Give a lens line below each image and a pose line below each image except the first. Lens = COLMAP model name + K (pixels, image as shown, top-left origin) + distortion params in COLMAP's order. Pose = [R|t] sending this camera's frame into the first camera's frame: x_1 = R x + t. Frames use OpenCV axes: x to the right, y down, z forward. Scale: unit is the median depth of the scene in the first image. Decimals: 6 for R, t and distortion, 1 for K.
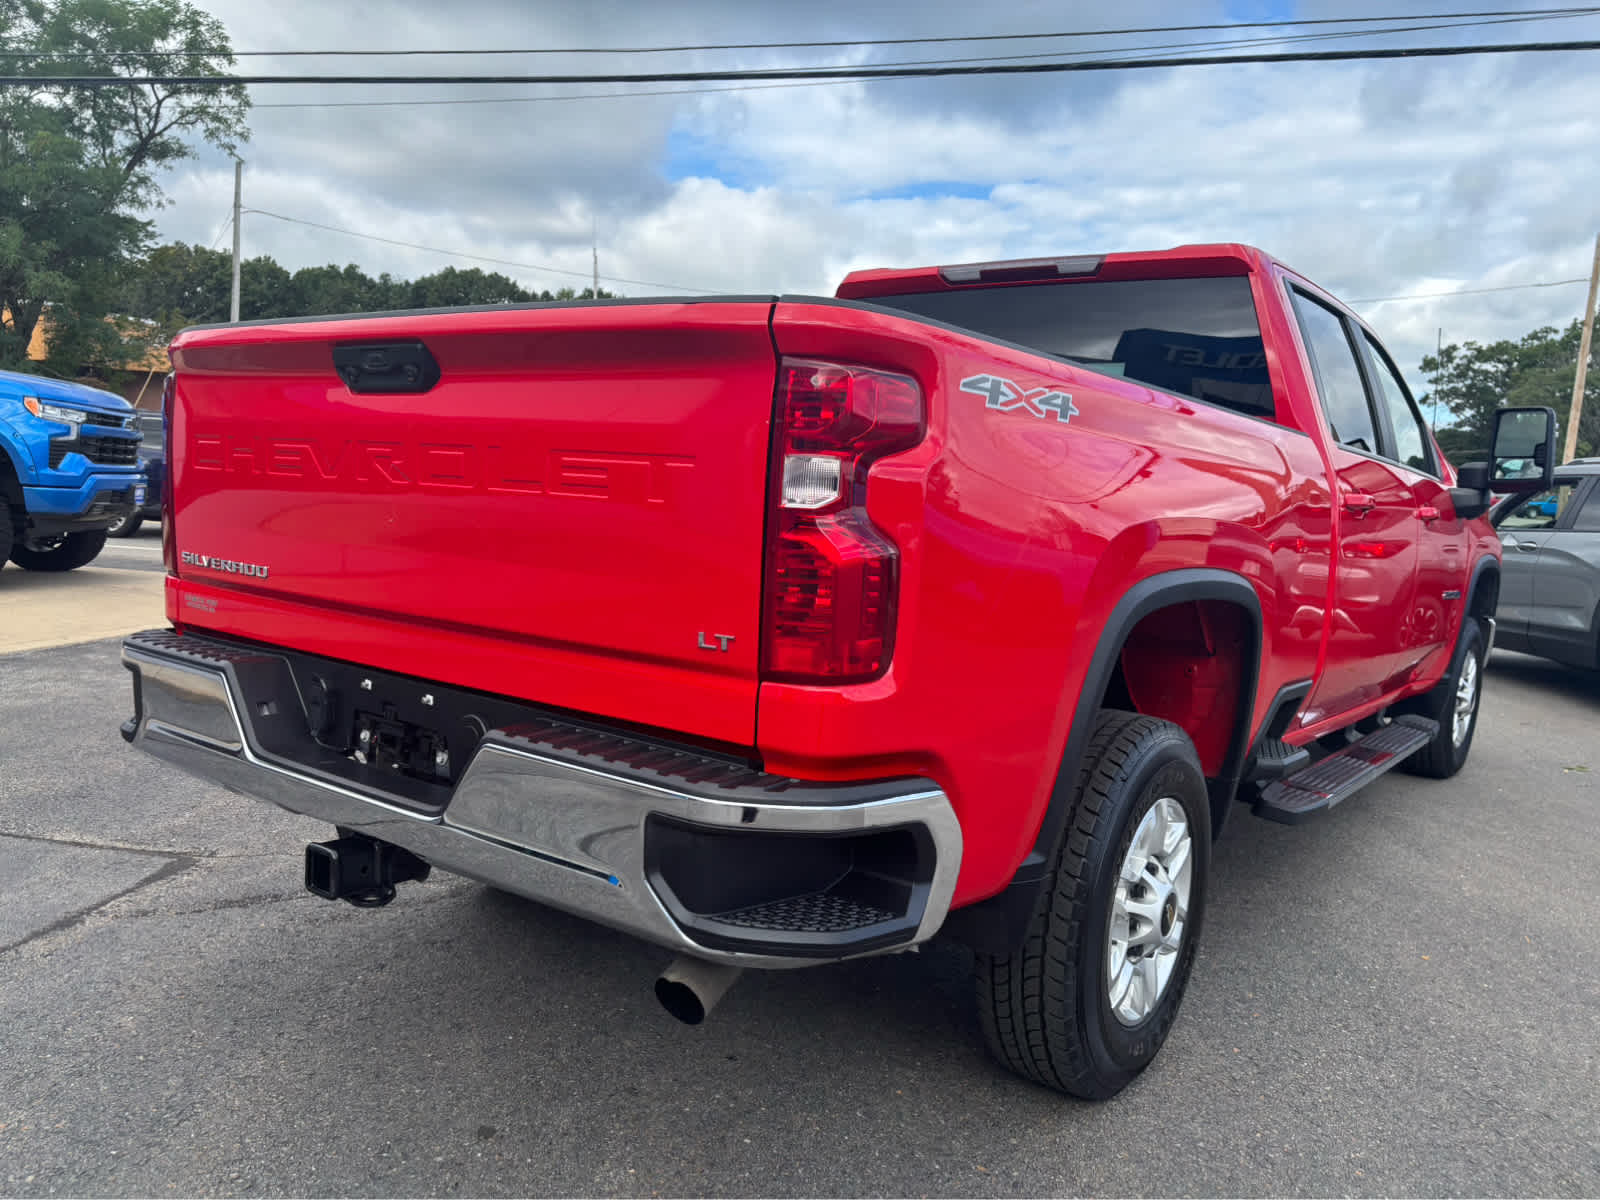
lens RADIAL K [[1200.9, 0, 793.0], [0, 1200.9, 611.2], [0, 0, 1]] dist [0.068770, -0.079079]
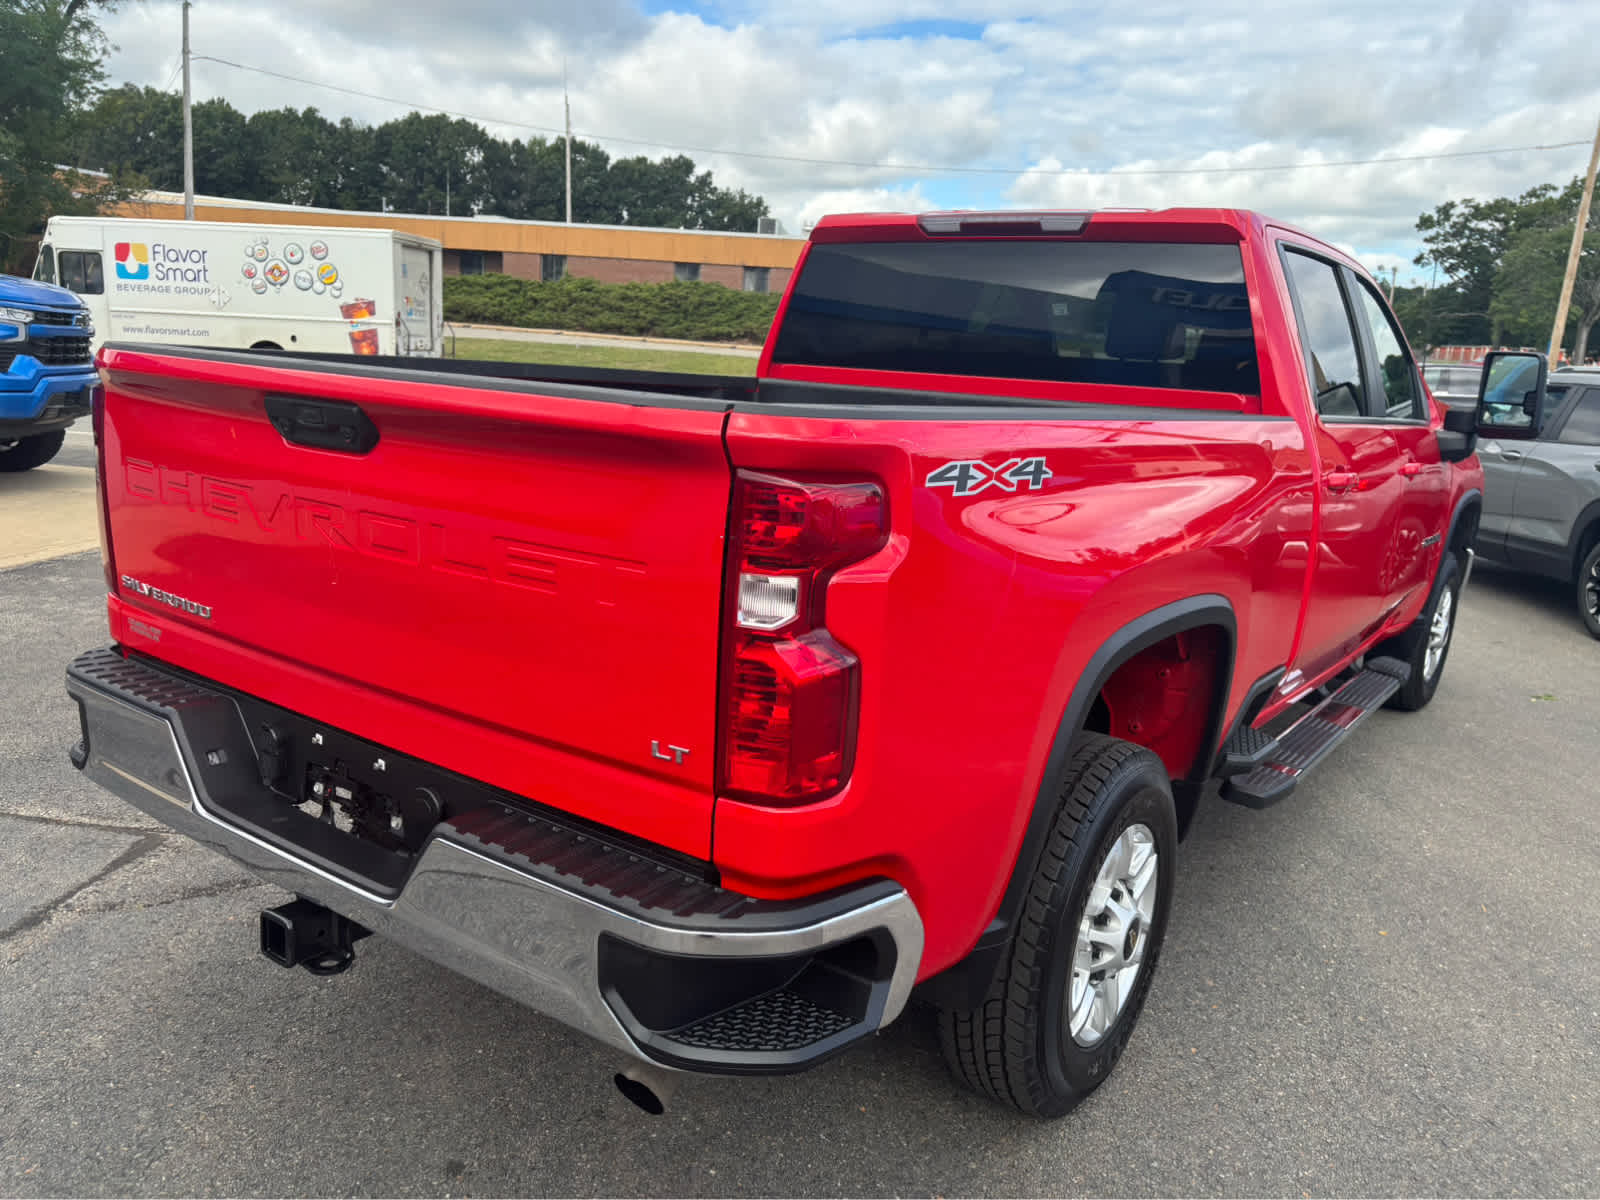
lens RADIAL K [[1199.2, 0, 794.1], [0, 1199.2, 605.4], [0, 0, 1]] dist [0.076460, -0.088066]
pose [[0.999883, -0.000411, 0.015309, 0.011741], [-0.001311, 0.993677, 0.112271, -0.115526], [-0.015258, -0.112278, 0.993560, 0.028716]]
